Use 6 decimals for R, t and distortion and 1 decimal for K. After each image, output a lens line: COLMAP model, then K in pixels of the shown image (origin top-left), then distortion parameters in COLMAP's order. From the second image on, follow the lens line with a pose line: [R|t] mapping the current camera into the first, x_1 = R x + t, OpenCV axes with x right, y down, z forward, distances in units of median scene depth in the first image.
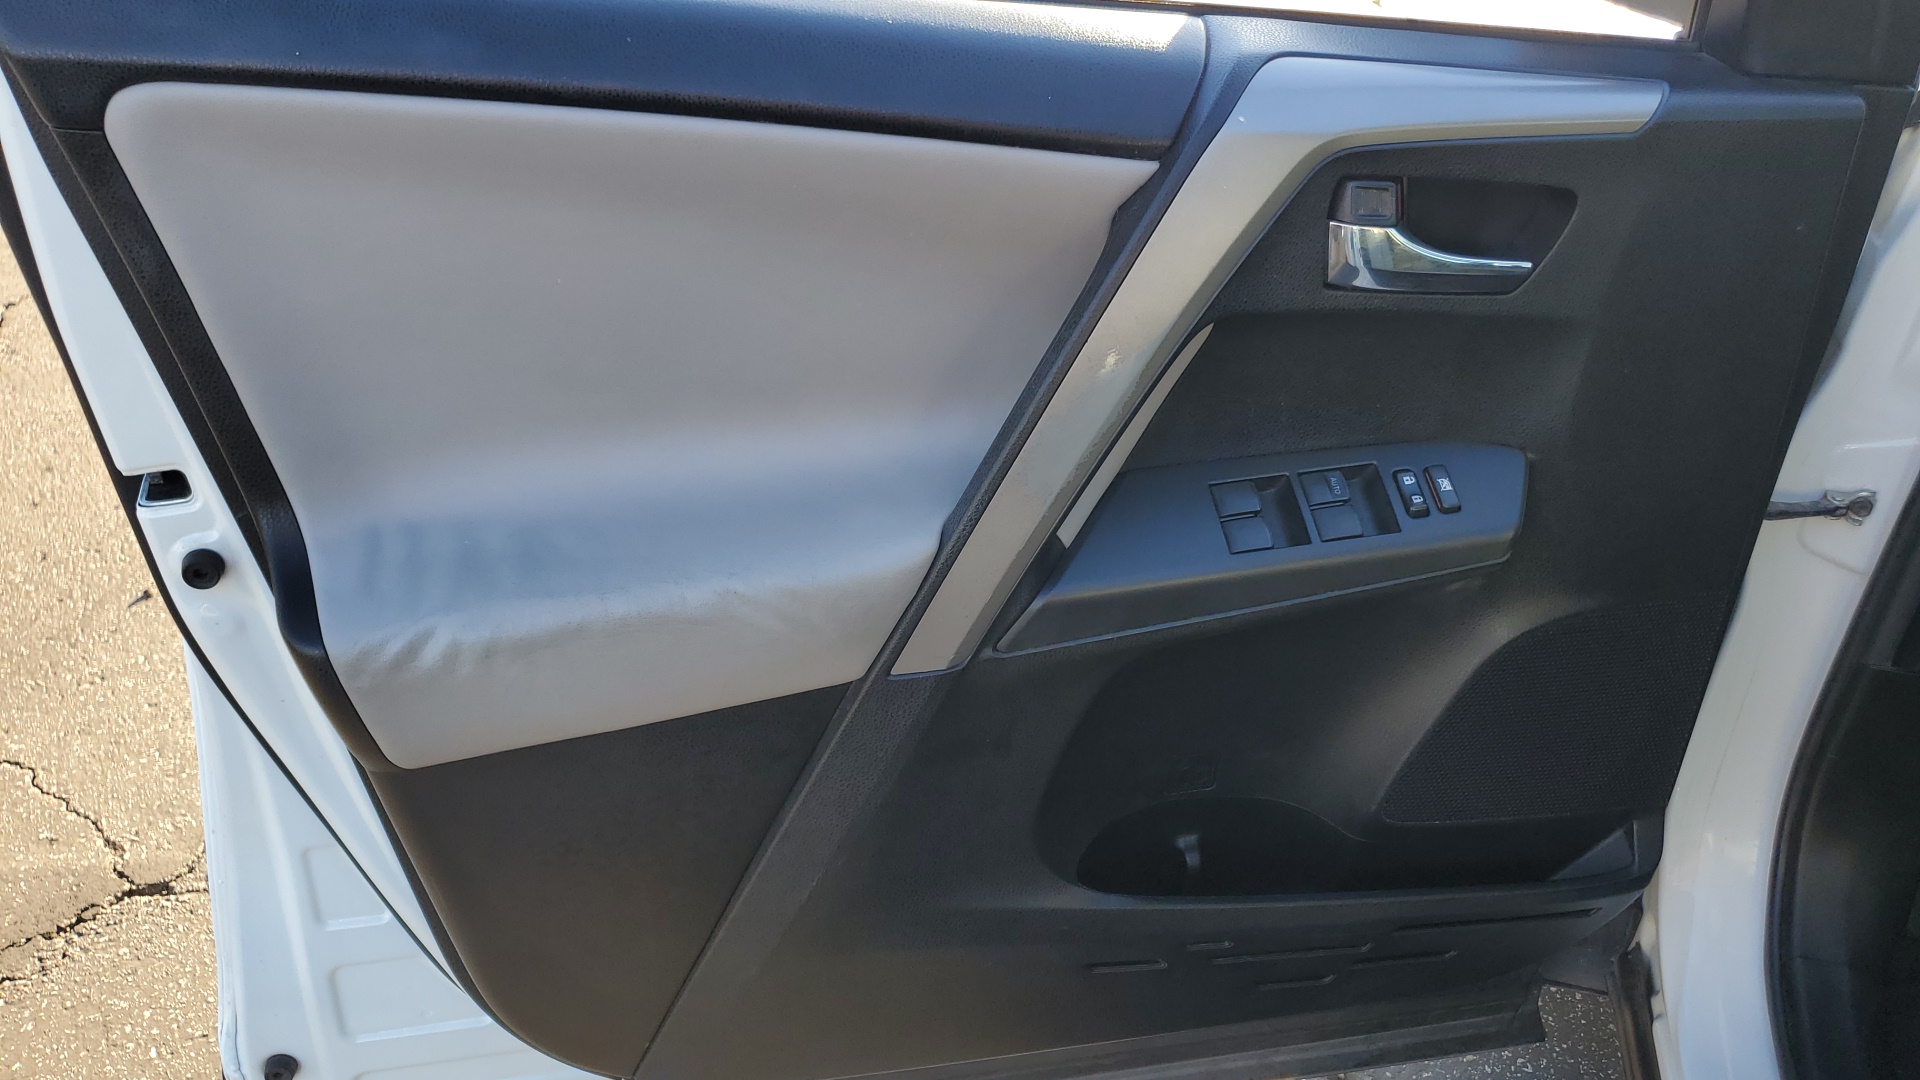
lens RADIAL K [[1511.5, 0, 961.3], [0, 1511.5, 542.9], [0, 0, 1]] dist [0.063972, -0.084810]
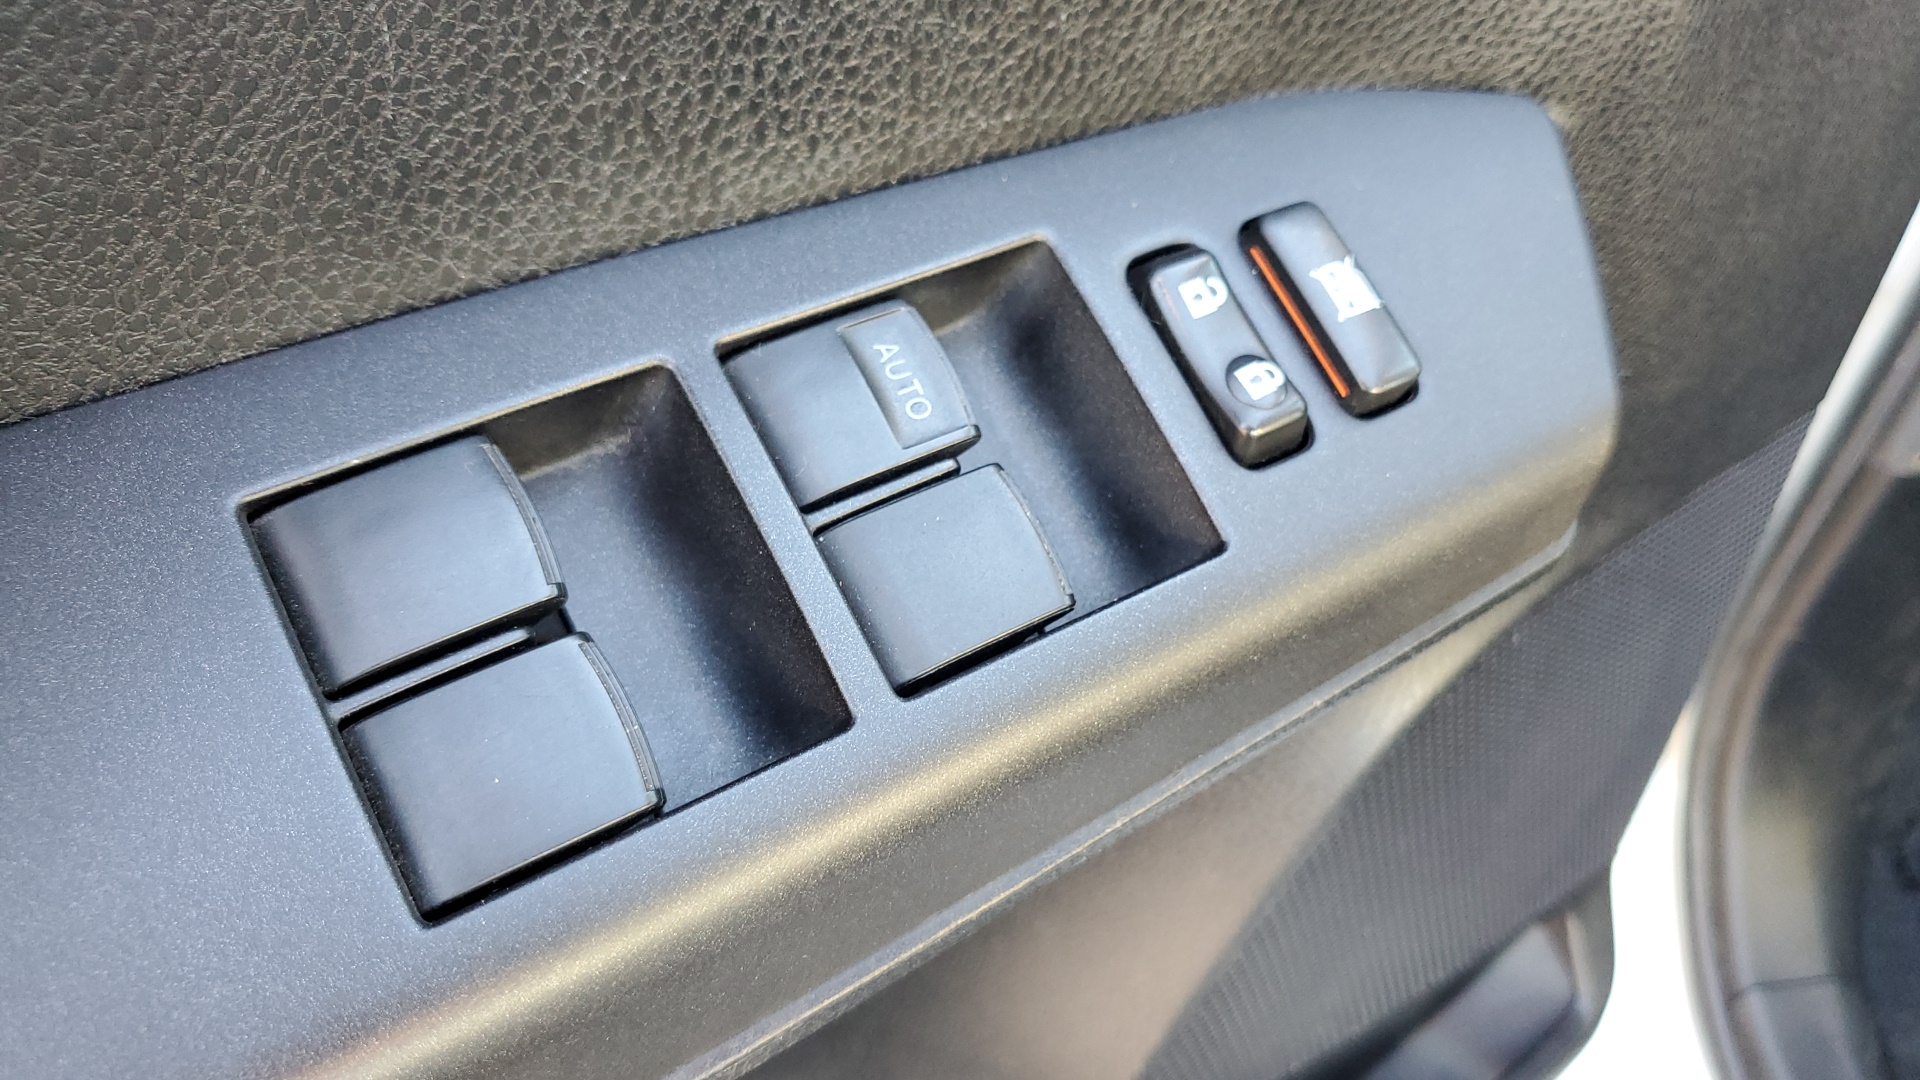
lens RADIAL K [[1511.5, 0, 971.6], [0, 1511.5, 537.7], [0, 0, 1]] dist [0.063972, -0.084810]
pose [[0.918951, -0.213038, 0.331880, 0.183402], [0.145588, 0.965354, 0.216553, -0.060495], [-0.366516, -0.150683, 0.918129, 0.808147]]
